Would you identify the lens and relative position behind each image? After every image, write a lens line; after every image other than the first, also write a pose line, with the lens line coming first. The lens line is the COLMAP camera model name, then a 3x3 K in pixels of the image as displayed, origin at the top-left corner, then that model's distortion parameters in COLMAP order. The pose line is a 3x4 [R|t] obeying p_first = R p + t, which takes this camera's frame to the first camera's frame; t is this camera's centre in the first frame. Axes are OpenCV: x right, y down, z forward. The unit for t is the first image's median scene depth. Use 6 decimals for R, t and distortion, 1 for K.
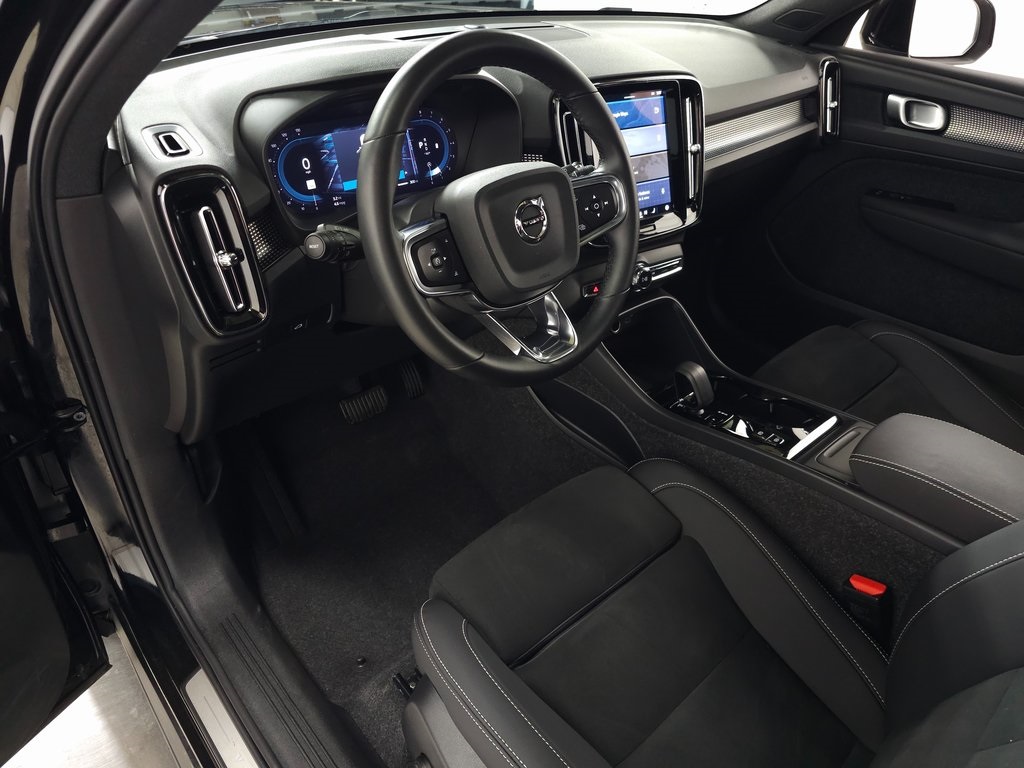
lens RADIAL K [[699.4, 0, 516.1], [0, 699.4, 388.3], [0, 0, 1]] dist [0.042545, -0.056577]
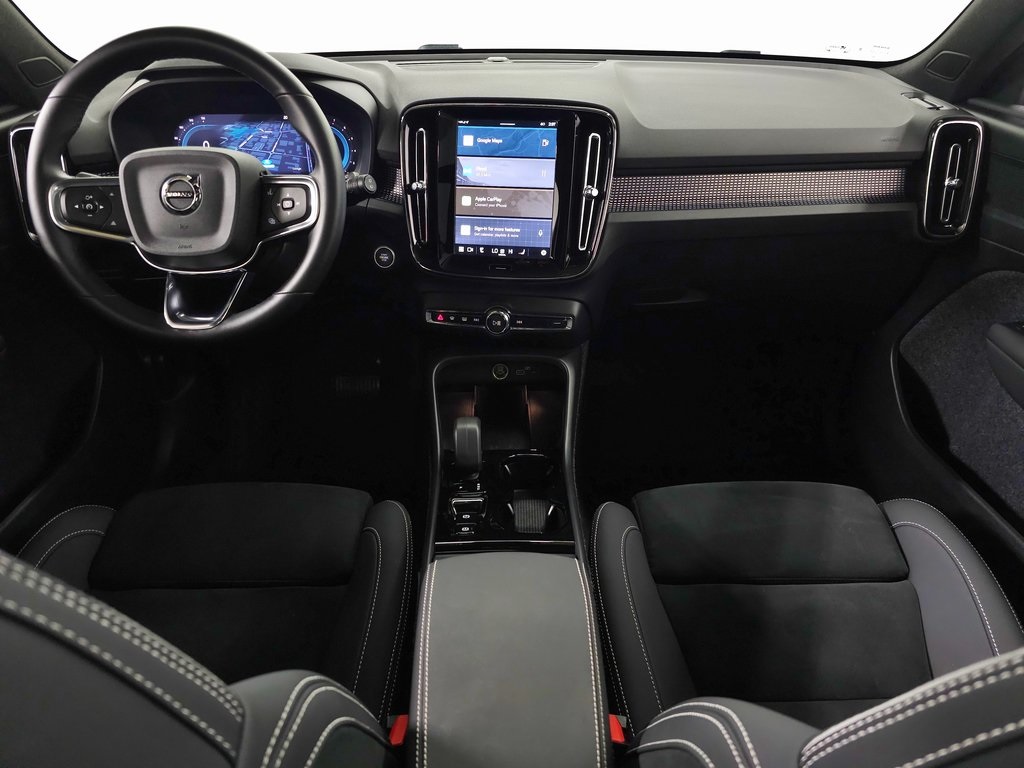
lens RADIAL K [[699.4, 0, 511.2], [0, 699.4, 393.2], [0, 0, 1]] dist [0.042545, -0.056577]
pose [[0.748405, 0.296928, -0.593063, 0.848761], [-0.344633, 0.938093, 0.034769, -0.121612], [0.566672, 0.178368, 0.804405, 0.338094]]
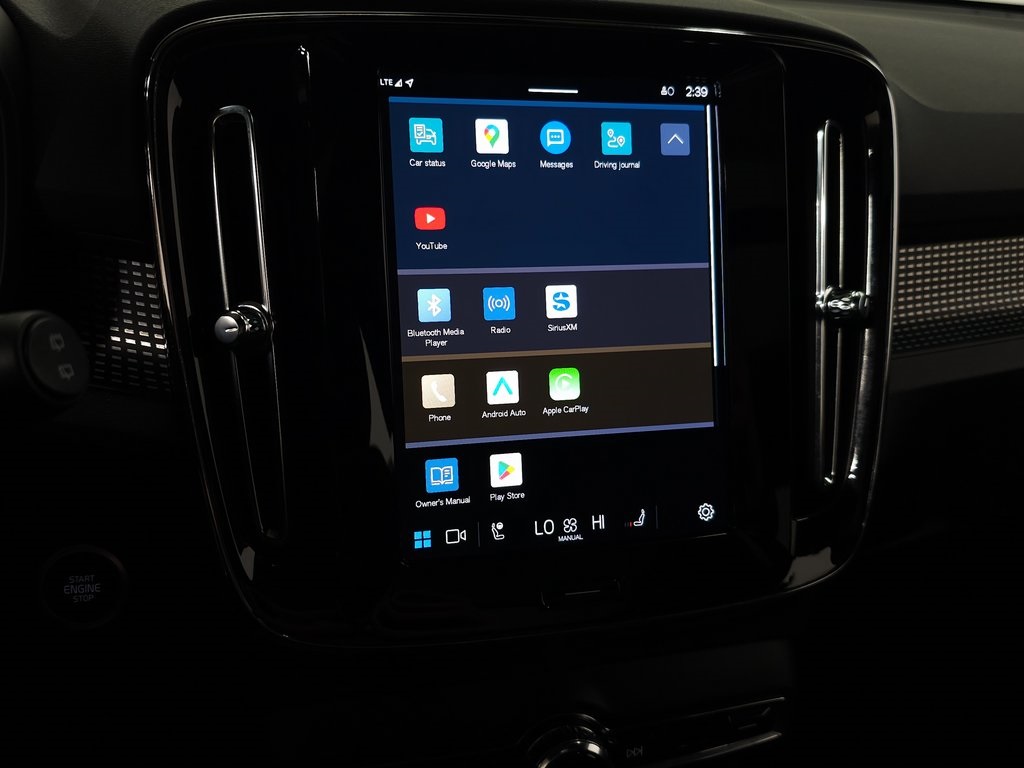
lens RADIAL K [[926.0, 0, 513.4], [0, 926.0, 374.7], [0, 0, 1]] dist [0.039463, -0.044718]
pose [[0.940640, 0.122839, -0.316398, 0.280132], [-0.193093, 0.960327, -0.201217, -0.250503], [0.279128, 0.250367, 0.927041, 0.731655]]
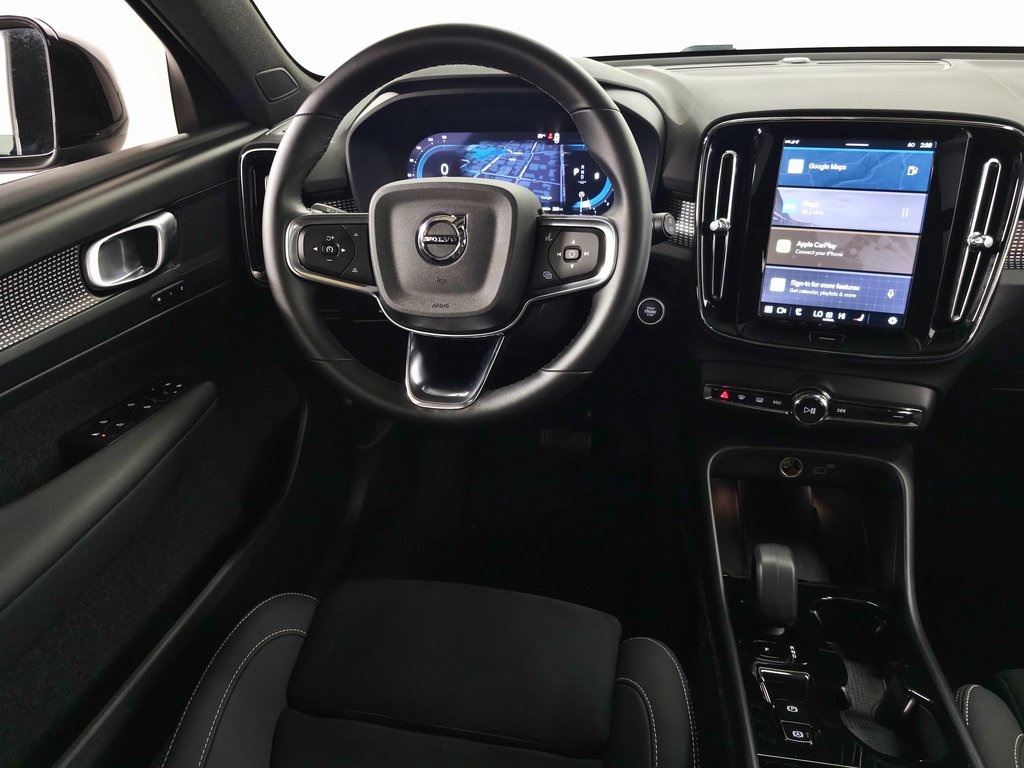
lens RADIAL K [[699.4, 0, 499.1], [0, 699.4, 382.8], [0, 0, 1]] dist [0.042545, -0.056577]
pose [[0.585222, 0.330759, -0.740347, 0.555263], [-0.400425, 0.911816, 0.090841, -0.136963], [0.705107, 0.243291, 0.666059, 0.382952]]
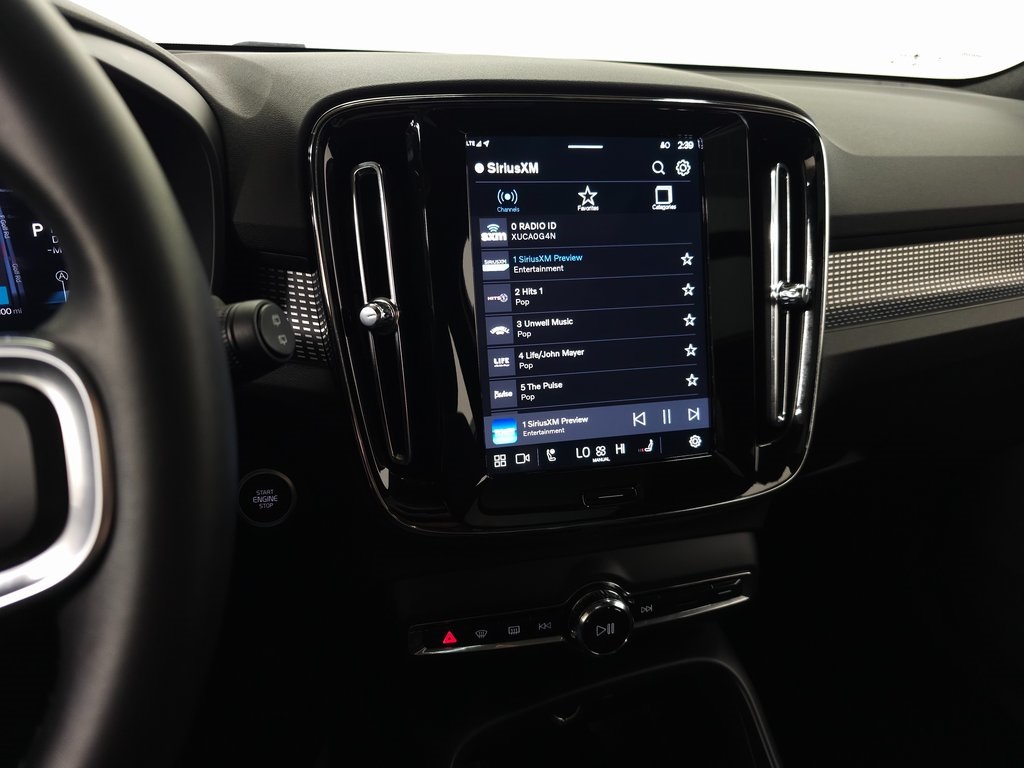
lens RADIAL K [[699.4, 0, 513.0], [0, 699.4, 379.3], [0, 0, 1]] dist [0.042545, -0.056577]
pose [[0.936950, 0.113574, -0.330494, 0.272665], [-0.180528, 0.967058, -0.179469, -0.230398], [0.299224, 0.227816, 0.926588, 0.699805]]
